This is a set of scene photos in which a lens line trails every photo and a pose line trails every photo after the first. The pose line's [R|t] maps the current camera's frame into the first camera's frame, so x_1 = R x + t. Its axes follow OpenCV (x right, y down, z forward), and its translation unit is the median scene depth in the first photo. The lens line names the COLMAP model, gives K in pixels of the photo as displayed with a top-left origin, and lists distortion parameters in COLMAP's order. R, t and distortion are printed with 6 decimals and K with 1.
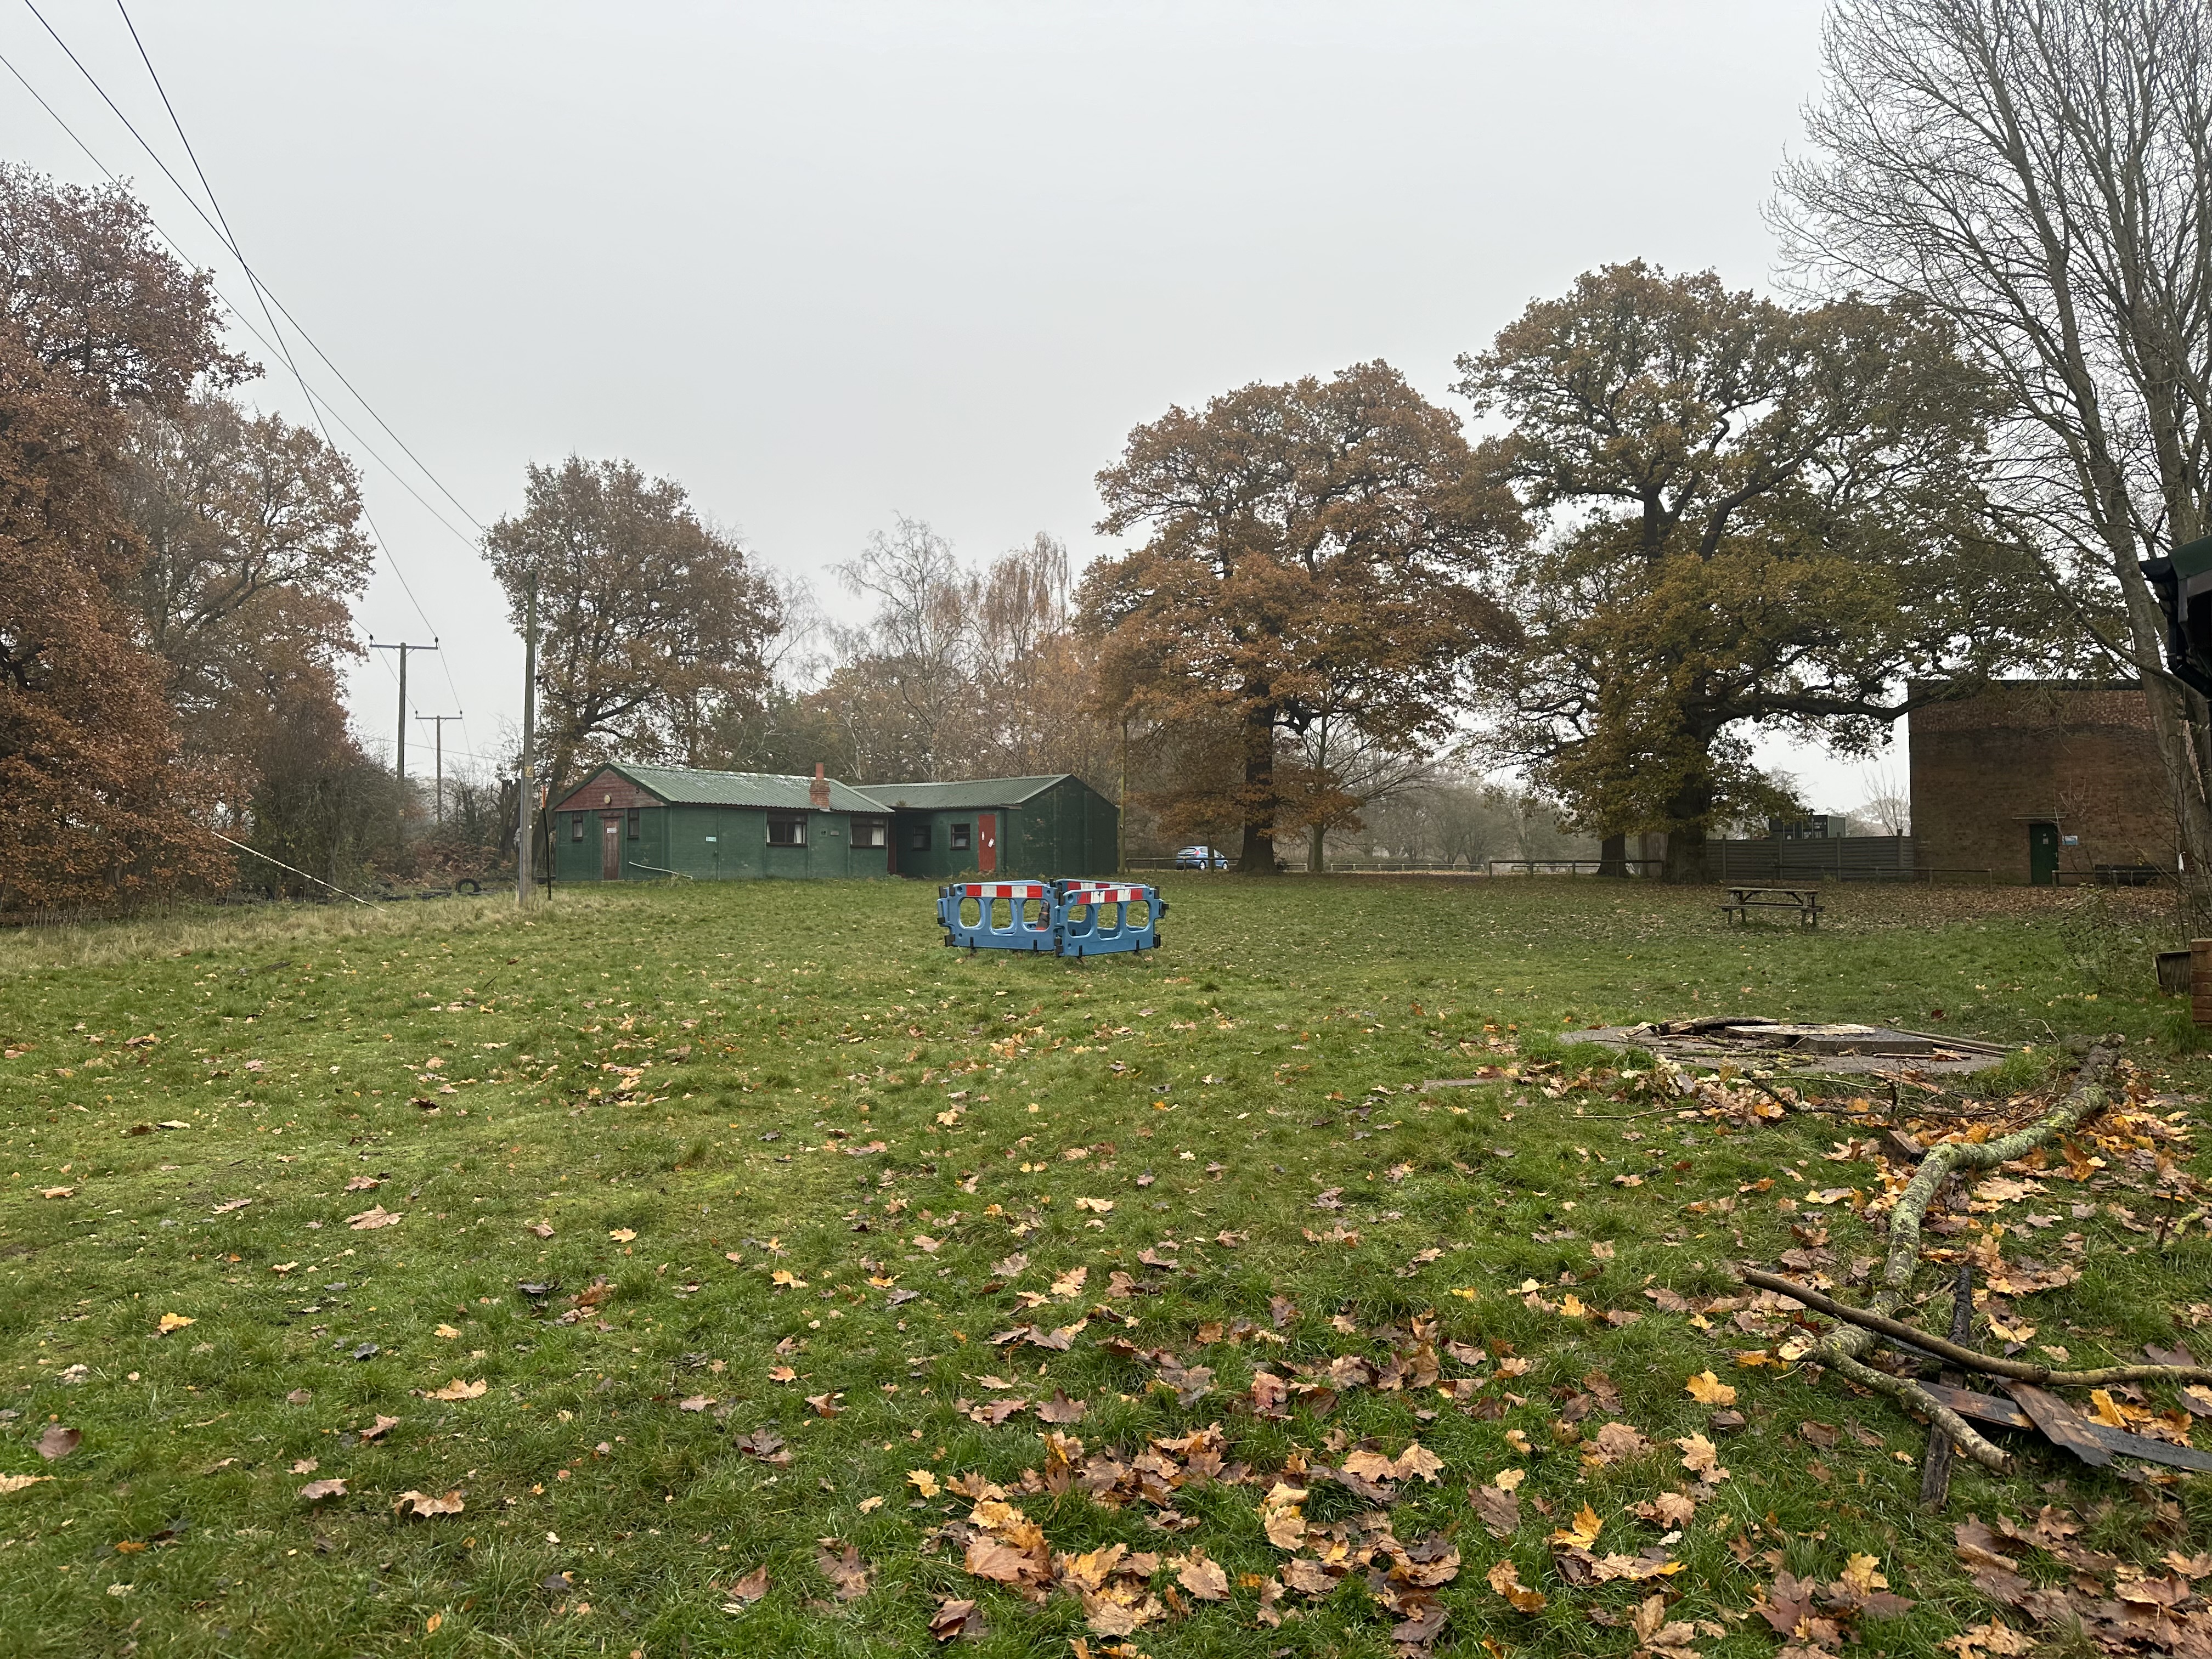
lens RADIAL K [[1567.8, 0, 1099.6], [0, 1567.8, 833.1], [0, 0, 1]] dist [0.000628, -0.001850]
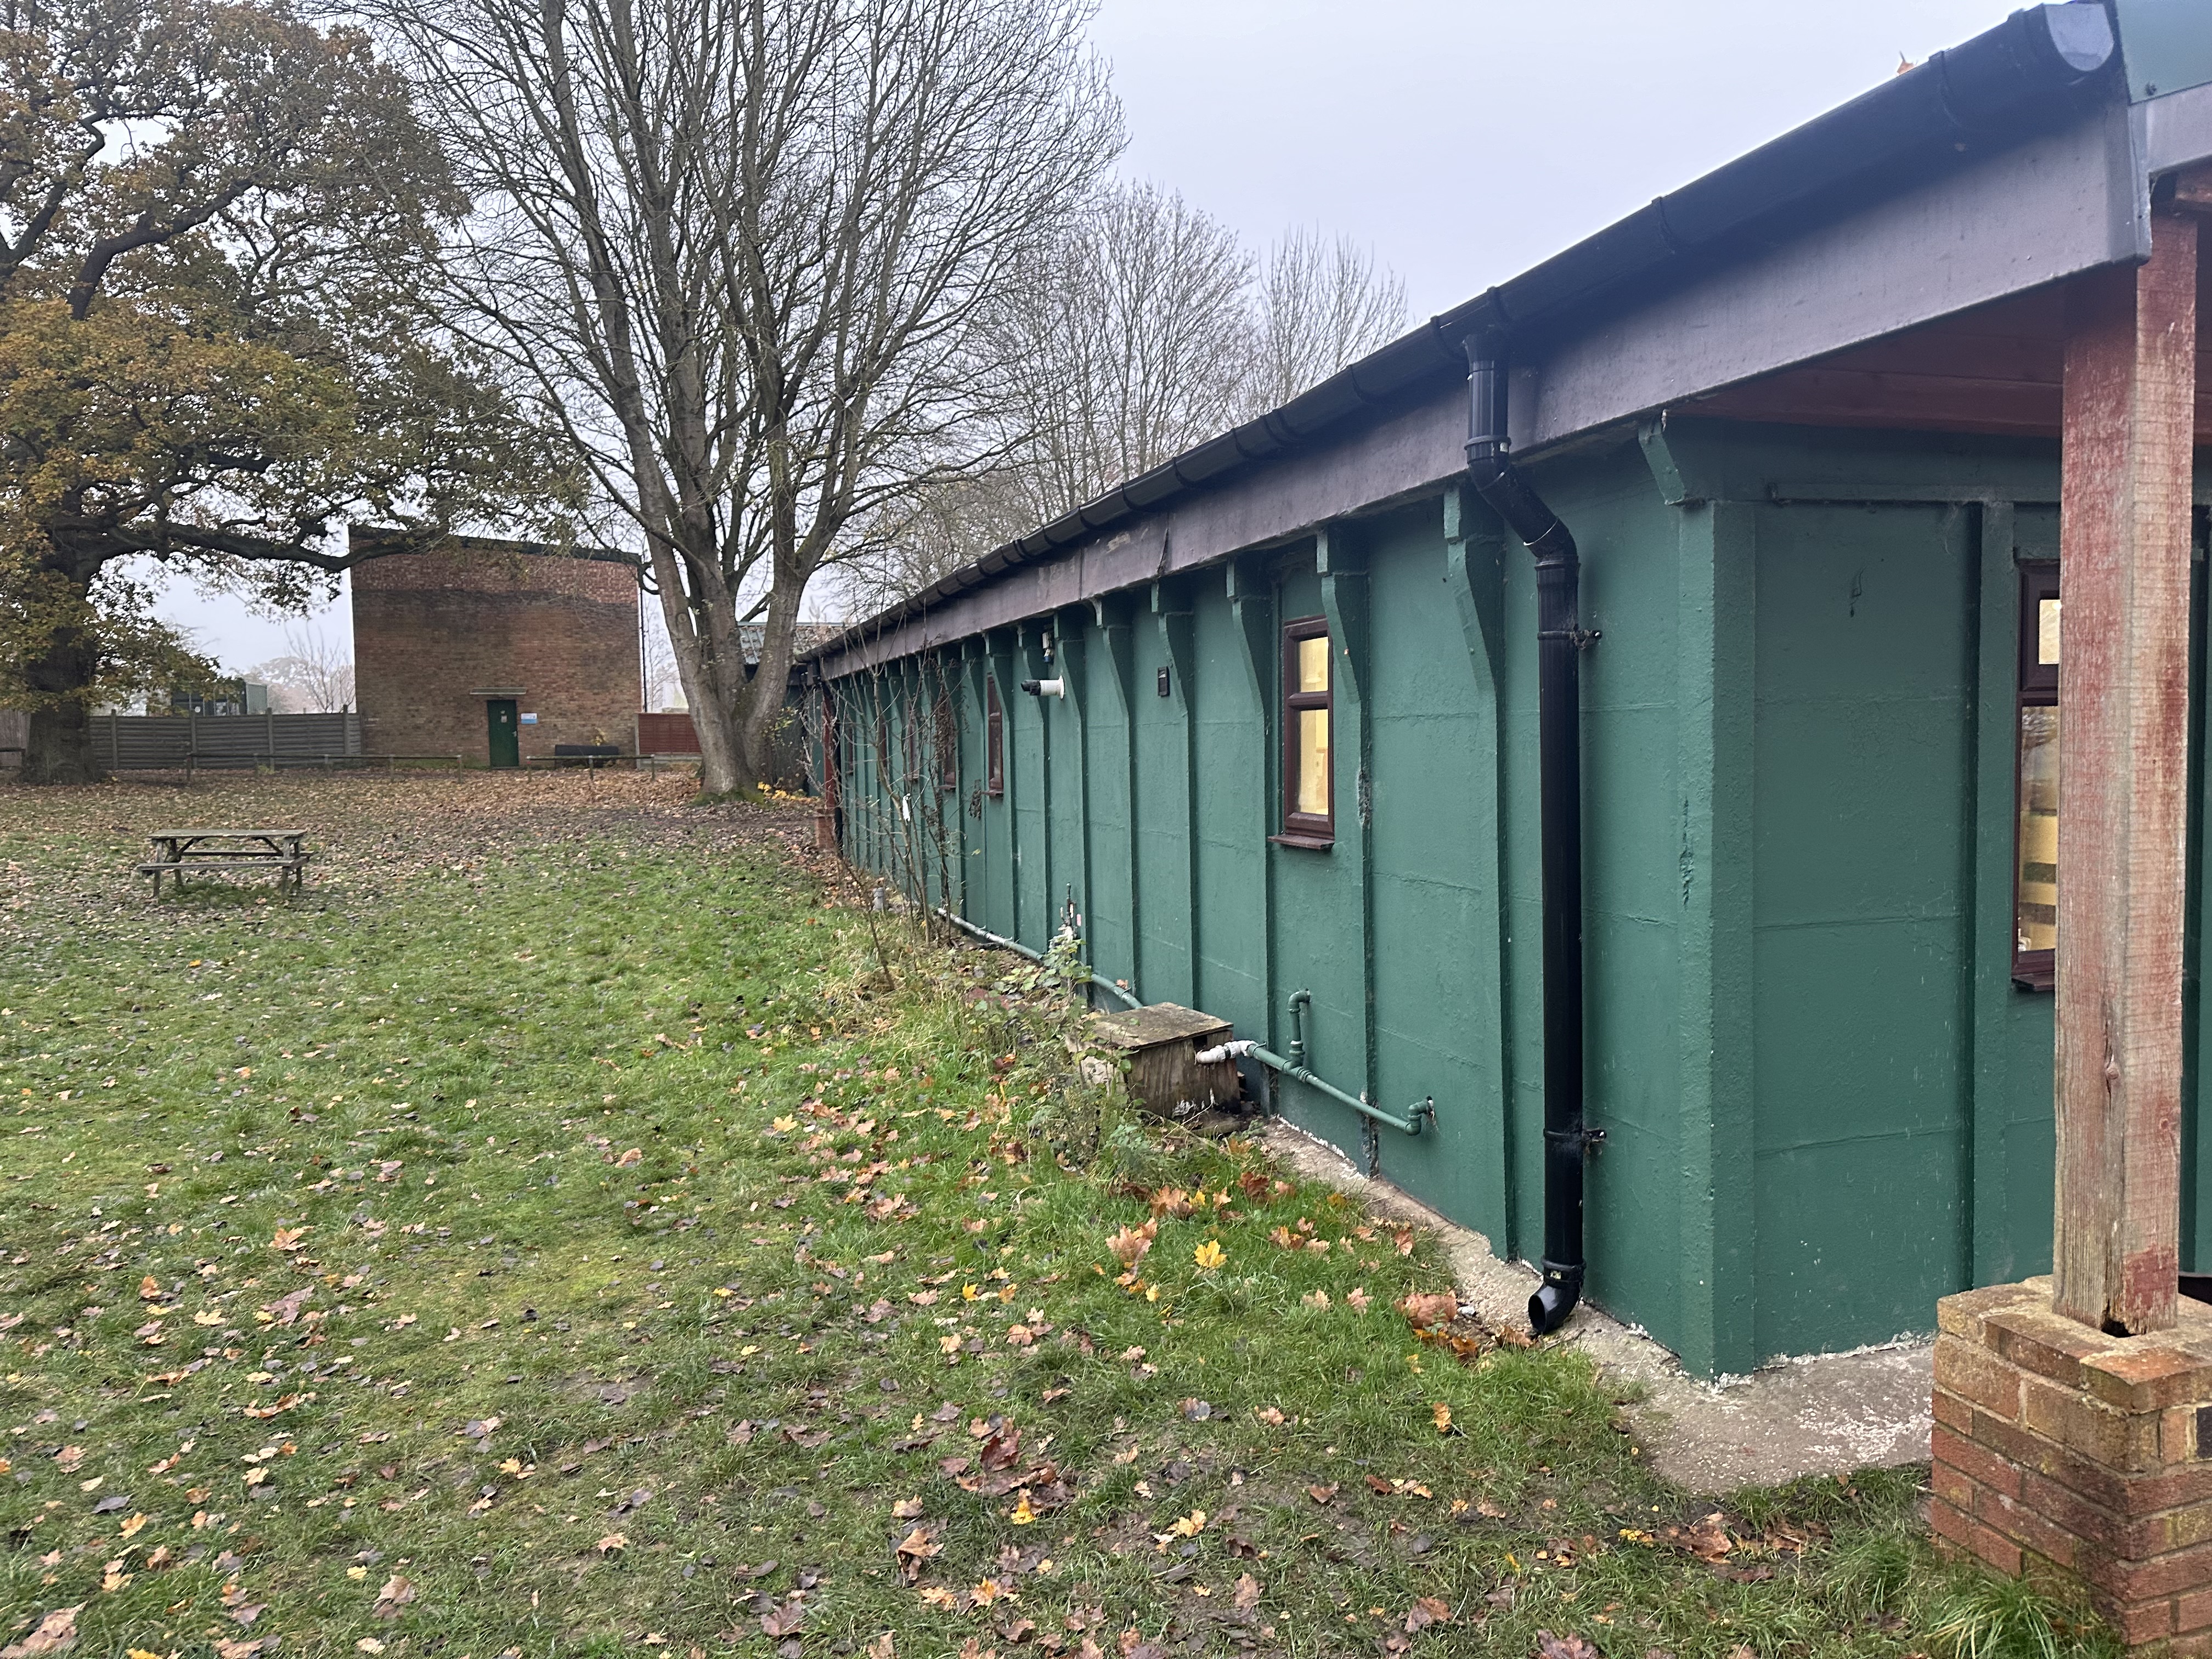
lens RADIAL K [[1567.8, 0, 1099.6], [0, 1567.8, 833.1], [0, 0, 1]] dist [0.000628, -0.001850]
pose [[0.586117, -0.060037, 0.807999, 0.068914], [-0.014353, 0.996325, 0.084442, -0.010905], [-0.810099, -0.061090, 0.583101, 0.189955]]
